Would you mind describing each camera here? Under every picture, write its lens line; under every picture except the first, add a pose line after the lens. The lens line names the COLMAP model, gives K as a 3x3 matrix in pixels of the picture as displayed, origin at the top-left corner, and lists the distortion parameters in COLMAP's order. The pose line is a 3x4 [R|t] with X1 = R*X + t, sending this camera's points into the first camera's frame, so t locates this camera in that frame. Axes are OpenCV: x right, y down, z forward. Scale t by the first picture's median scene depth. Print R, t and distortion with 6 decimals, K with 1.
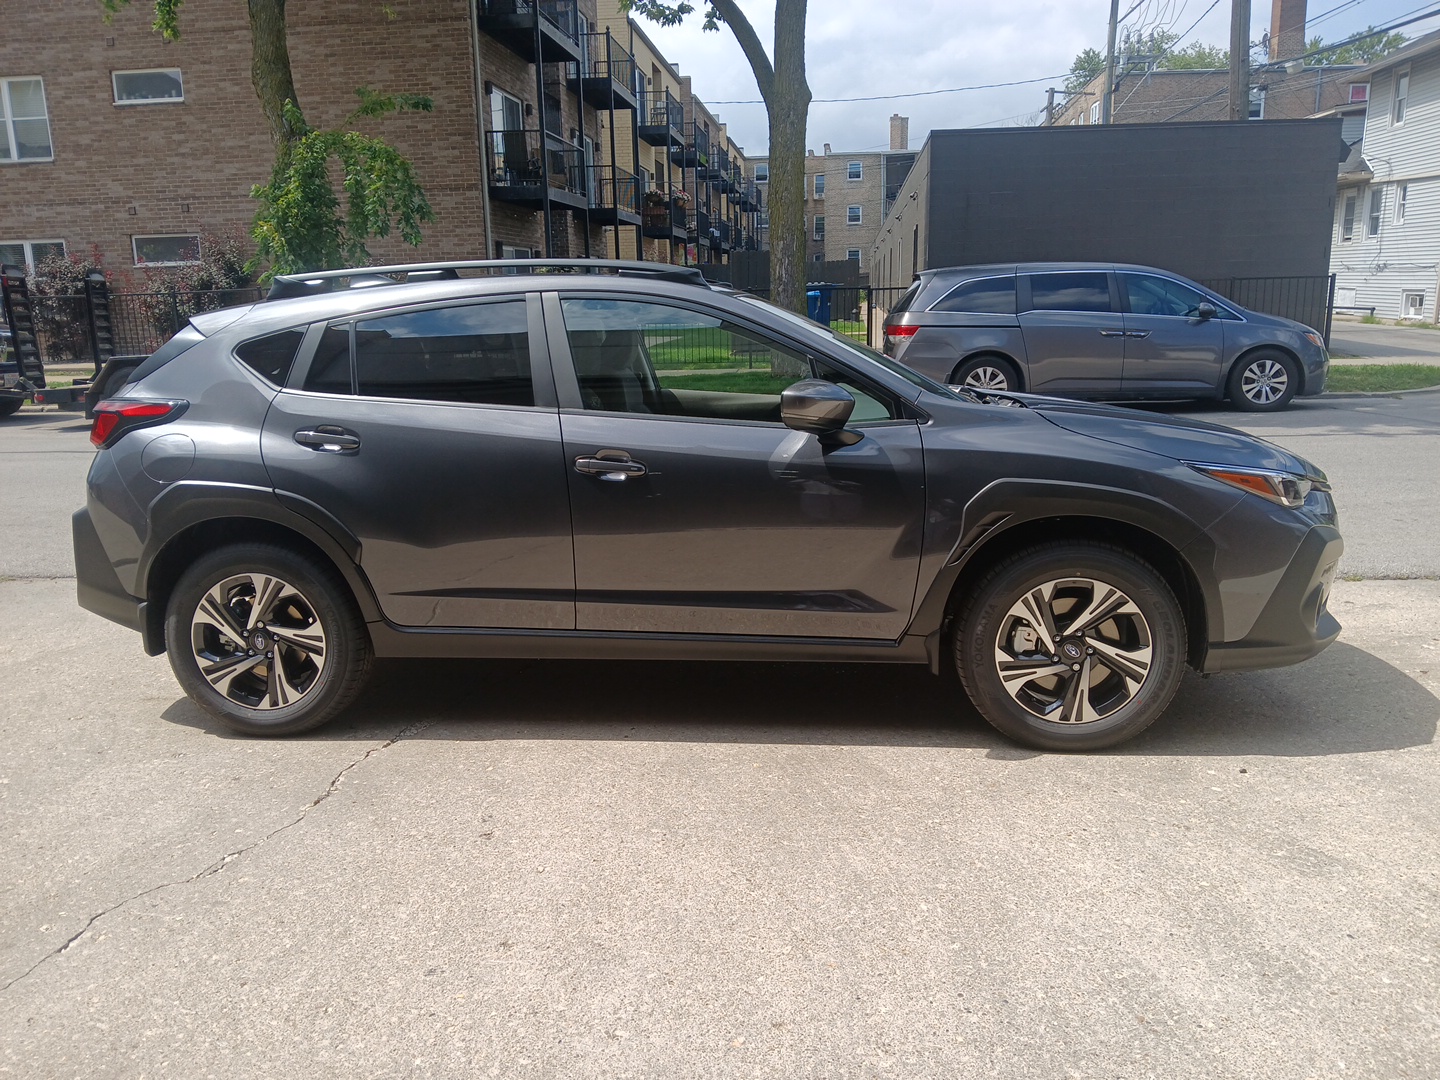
lens RADIAL K [[1129.5, 0, 718.1], [0, 1129.5, 559.7], [0, 0, 1]] dist [0.002656, -0.031054]
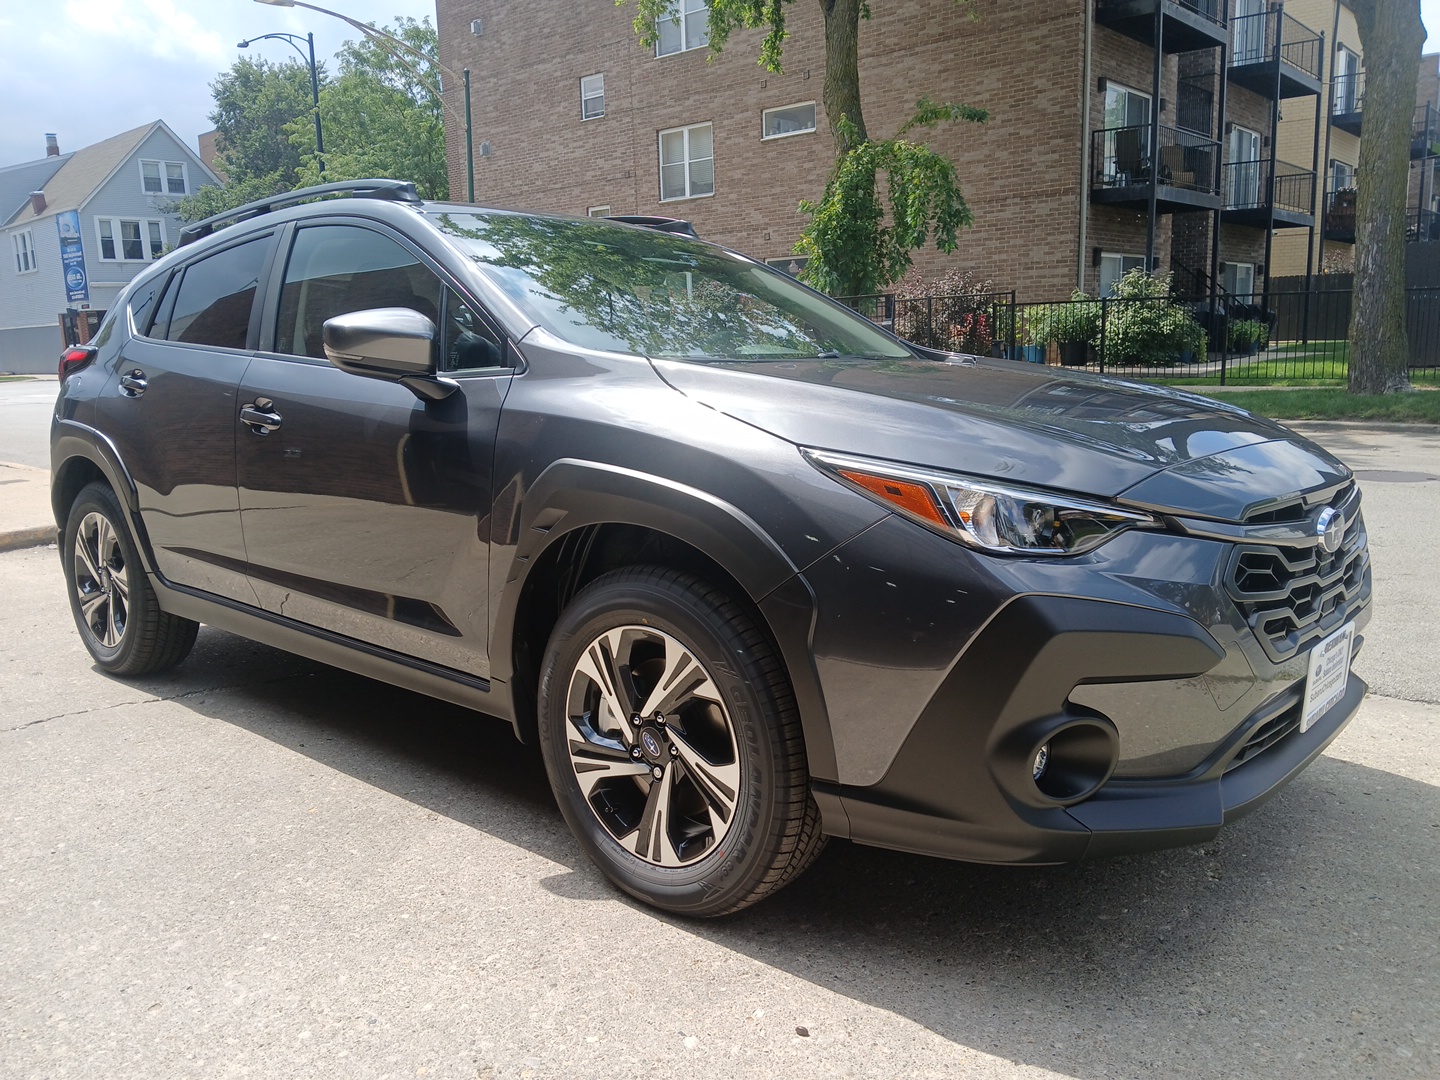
lens RADIAL K [[1129.5, 0, 718.1], [0, 1129.5, 559.7], [0, 0, 1]] dist [0.002656, -0.031054]
pose [[0.822550, 0.105957, -0.558735, 0.100842], [-0.117807, 0.992925, 0.014864, -0.004939], [0.556357, 0.053596, 0.829213, 0.074910]]
